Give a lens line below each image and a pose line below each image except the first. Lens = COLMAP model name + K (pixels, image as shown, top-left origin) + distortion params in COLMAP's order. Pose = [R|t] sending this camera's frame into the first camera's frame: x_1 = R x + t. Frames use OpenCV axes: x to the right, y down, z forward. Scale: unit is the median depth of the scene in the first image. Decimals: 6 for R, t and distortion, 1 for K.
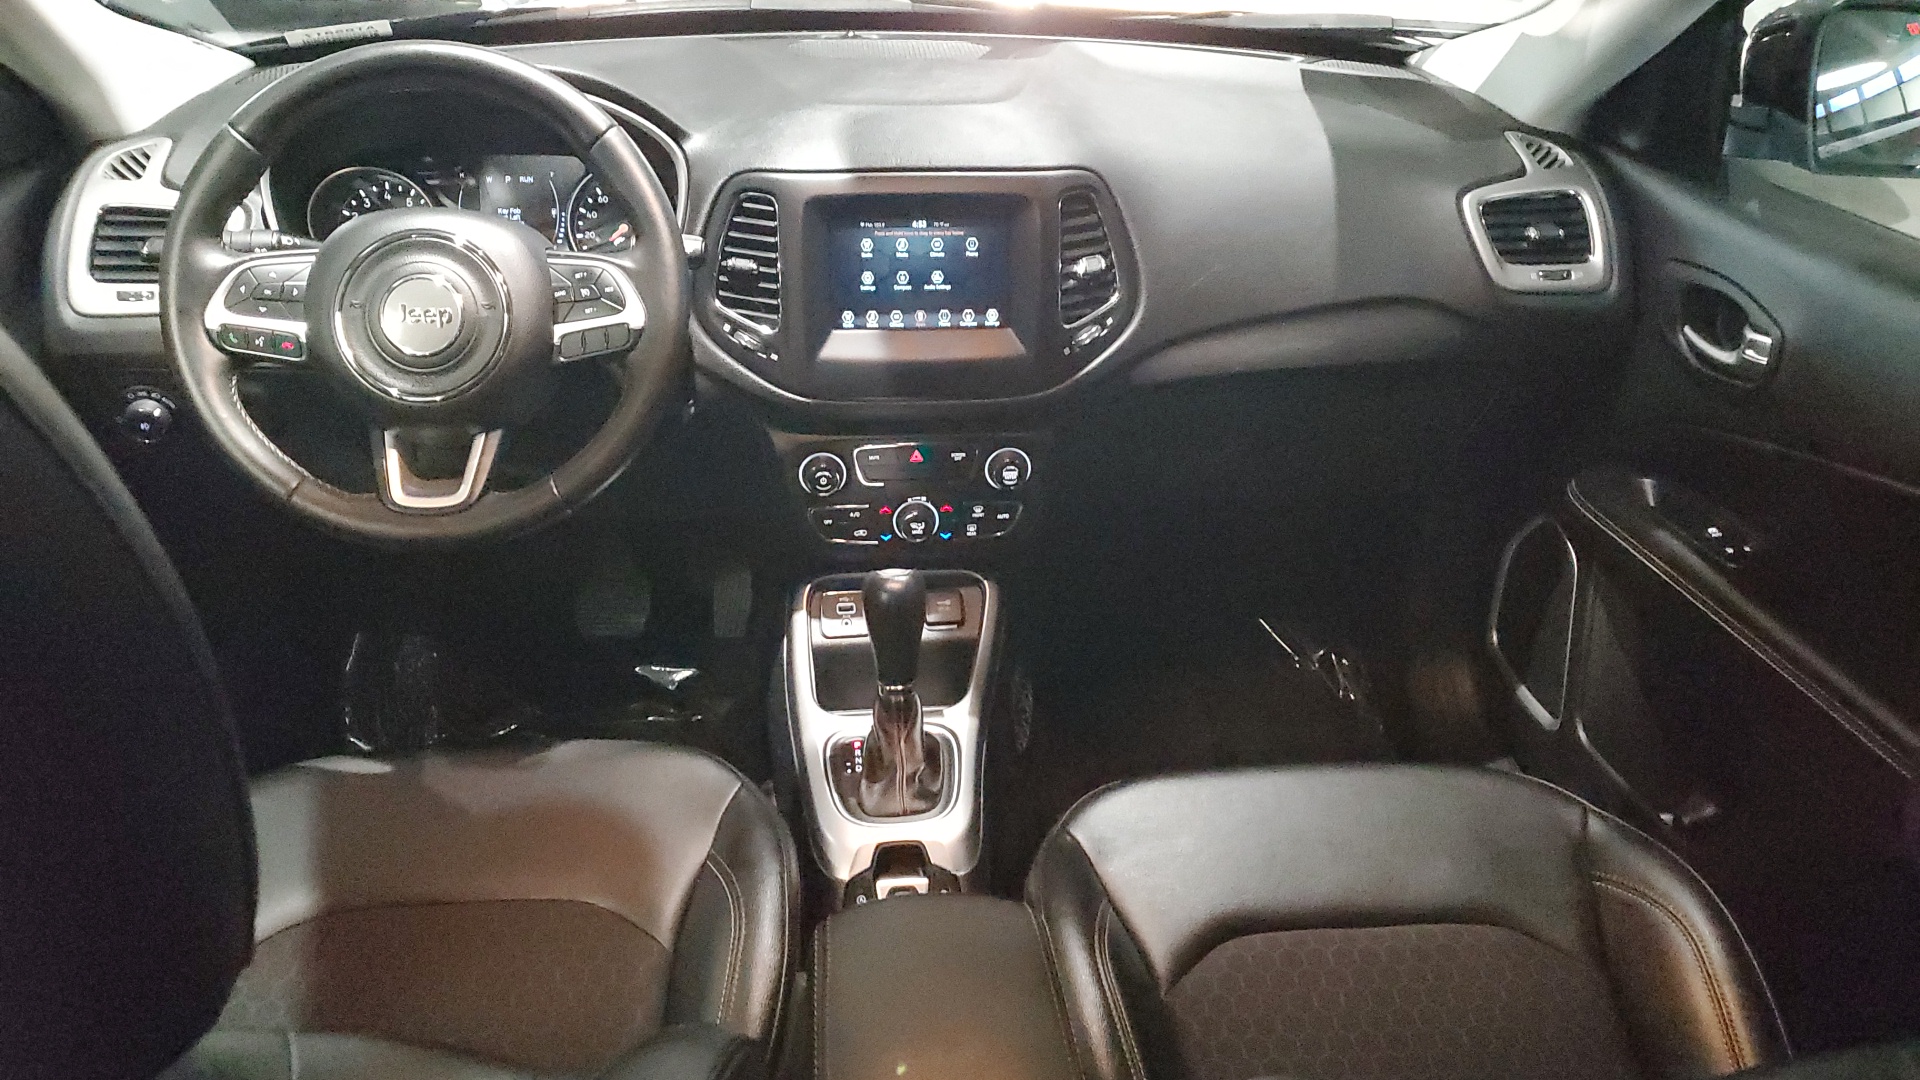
lens RADIAL K [[1473.9, 0, 955.5], [0, 1473.9, 546.2], [0, 0, 1]] dist [0.158340, -0.290246]
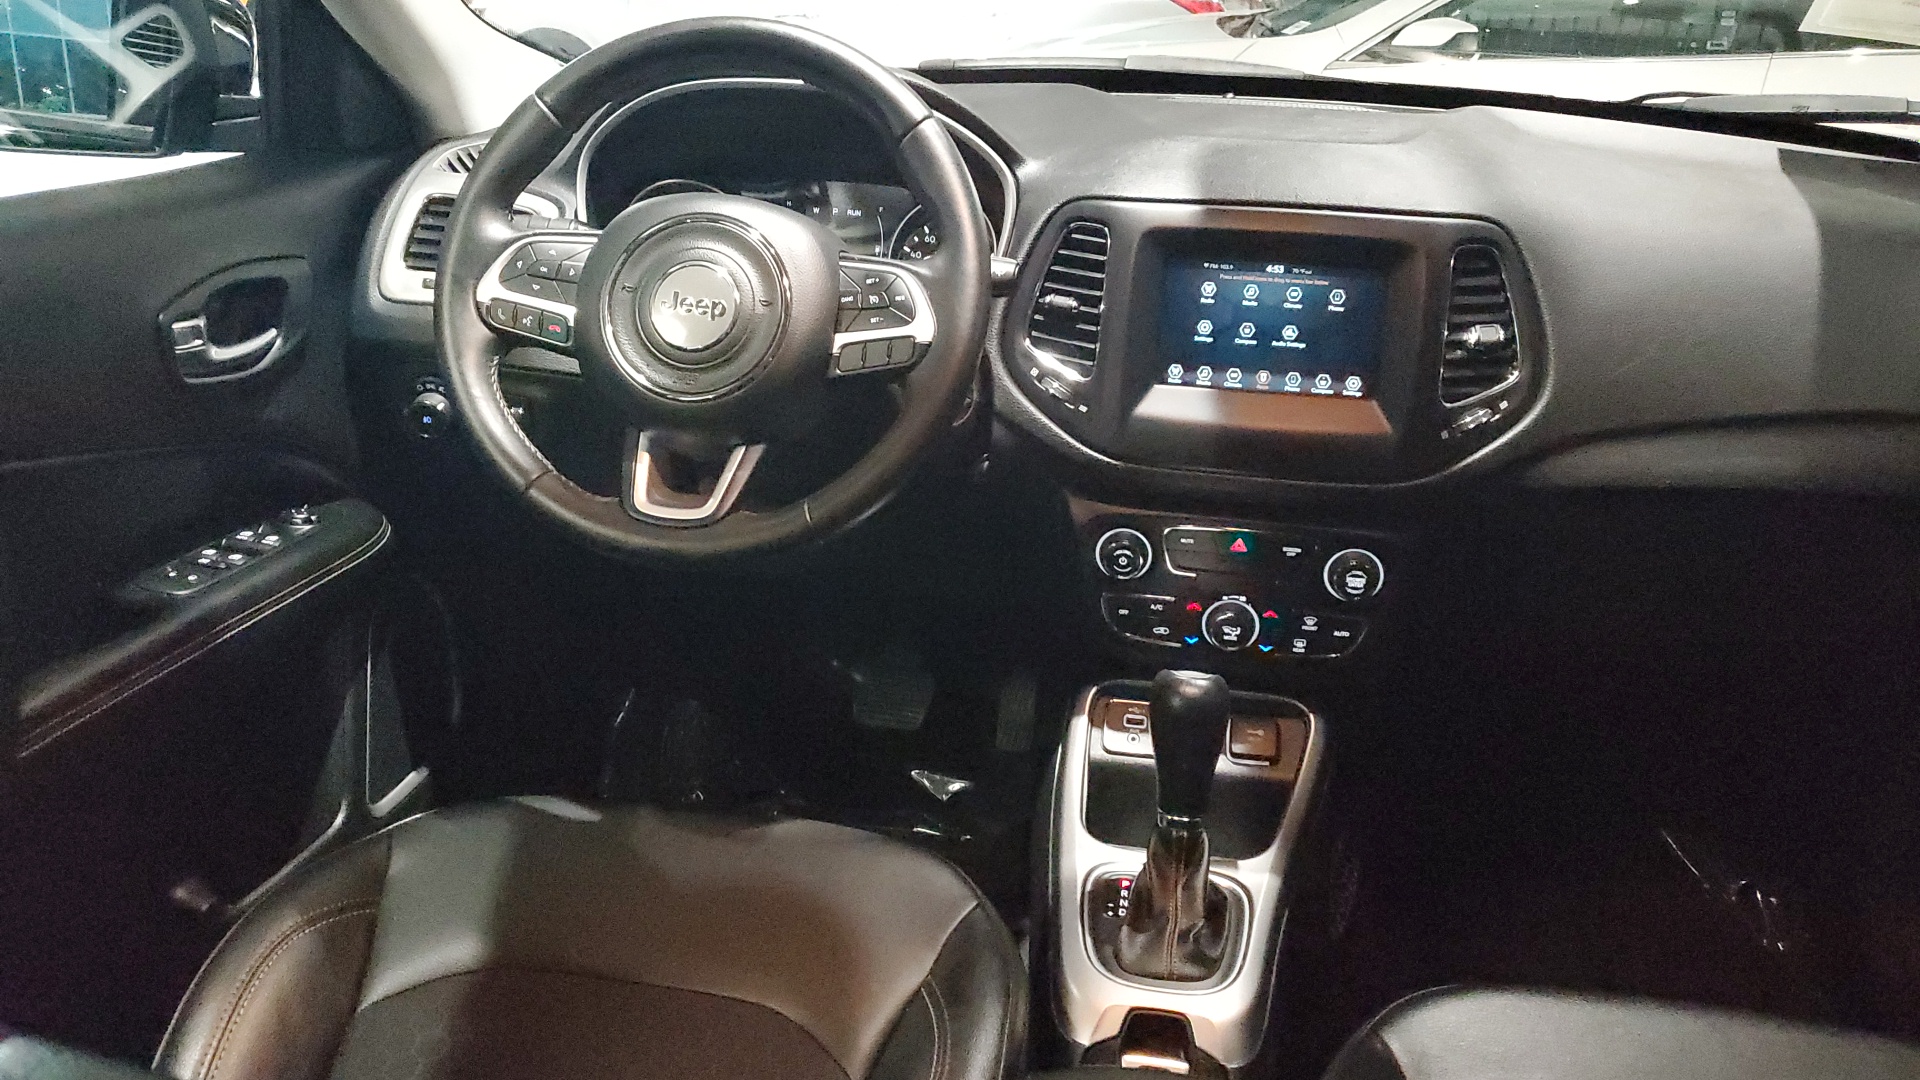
lens RADIAL K [[1473.9, 0, 955.5], [0, 1473.9, 546.2], [0, 0, 1]] dist [0.158340, -0.290246]
pose [[0.964290, 0.109696, -0.241064, 0.021570], [-0.137239, 0.985420, -0.100561, 0.047206], [0.226518, 0.130053, 0.965285, 0.163863]]
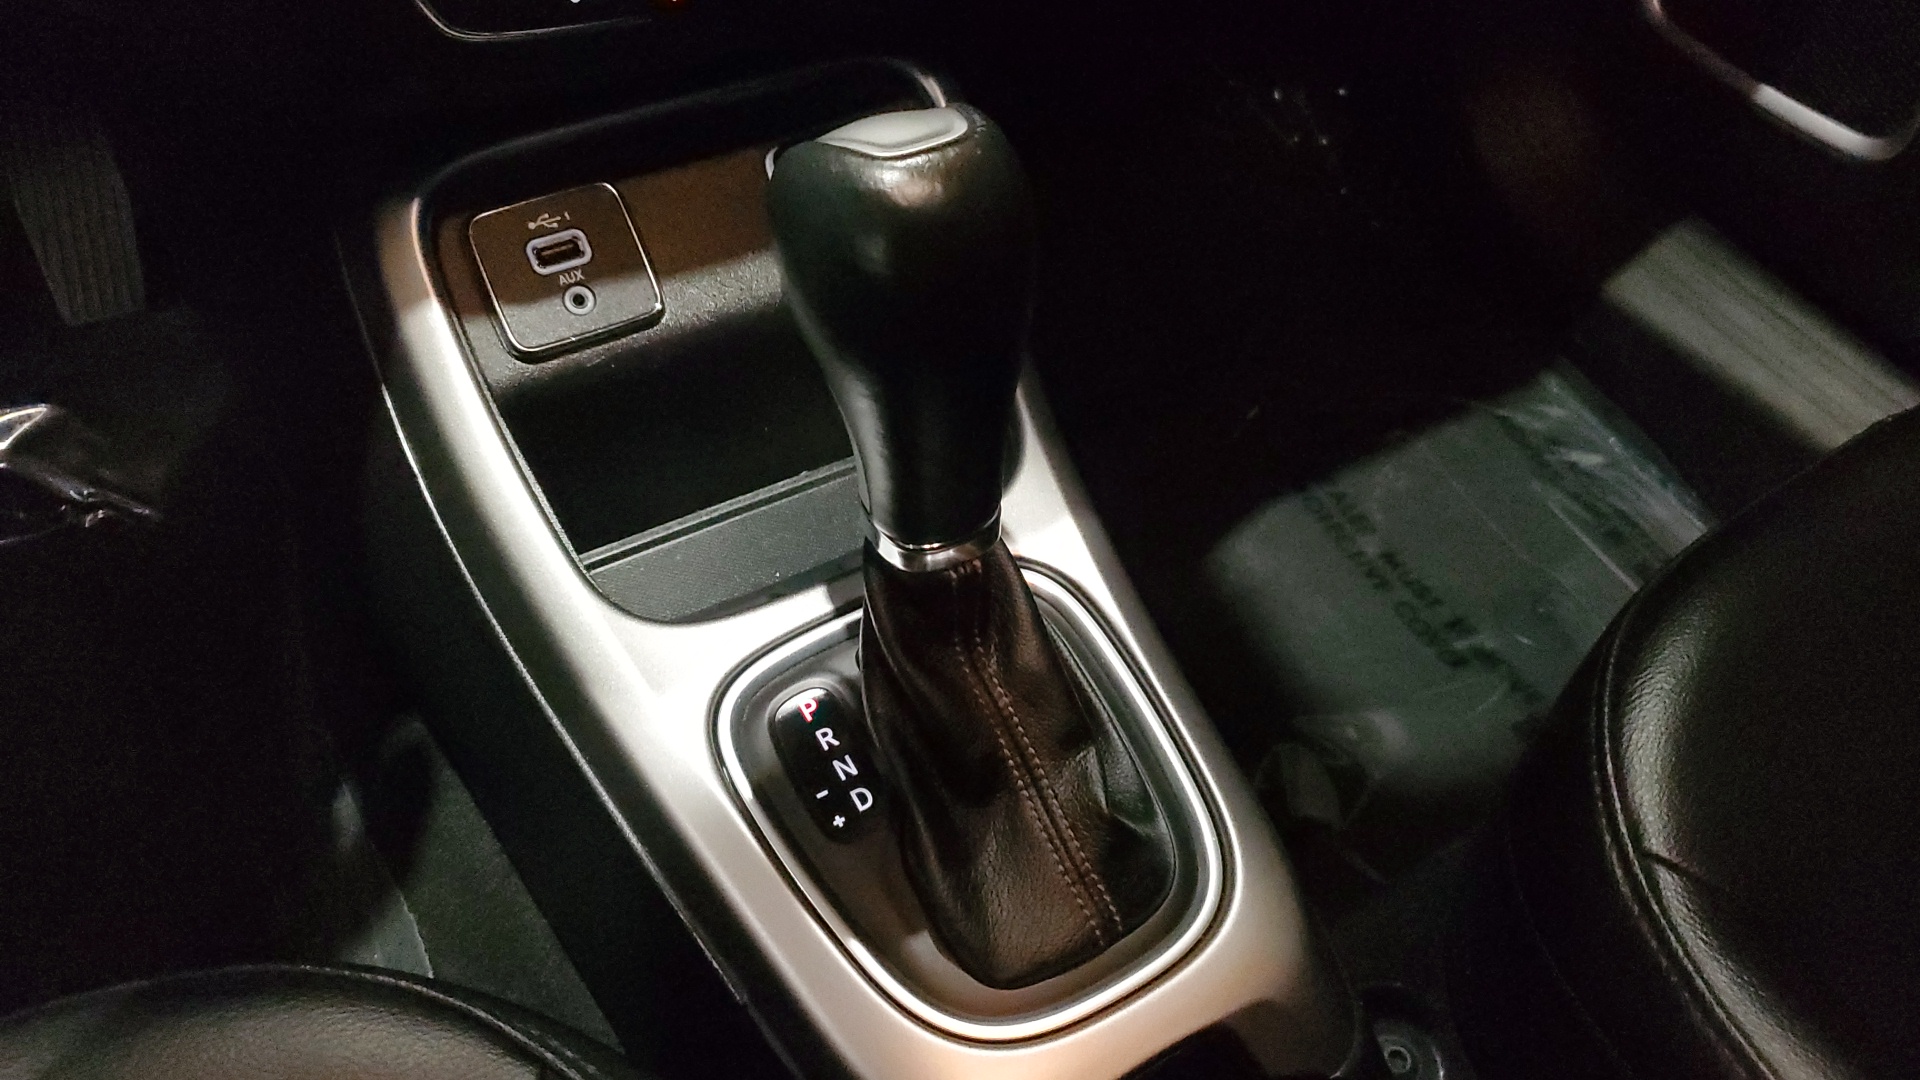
lens RADIAL K [[1506.6, 0, 971.7], [0, 1506.6, 520.0], [0, 0, 1]] dist [-0.003979, 0.000844]
pose [[0.894691, -0.290442, 0.339369, -0.132716], [0.149102, 0.910358, 0.386028, -0.017483], [-0.421066, -0.294775, 0.857795, 0.739564]]
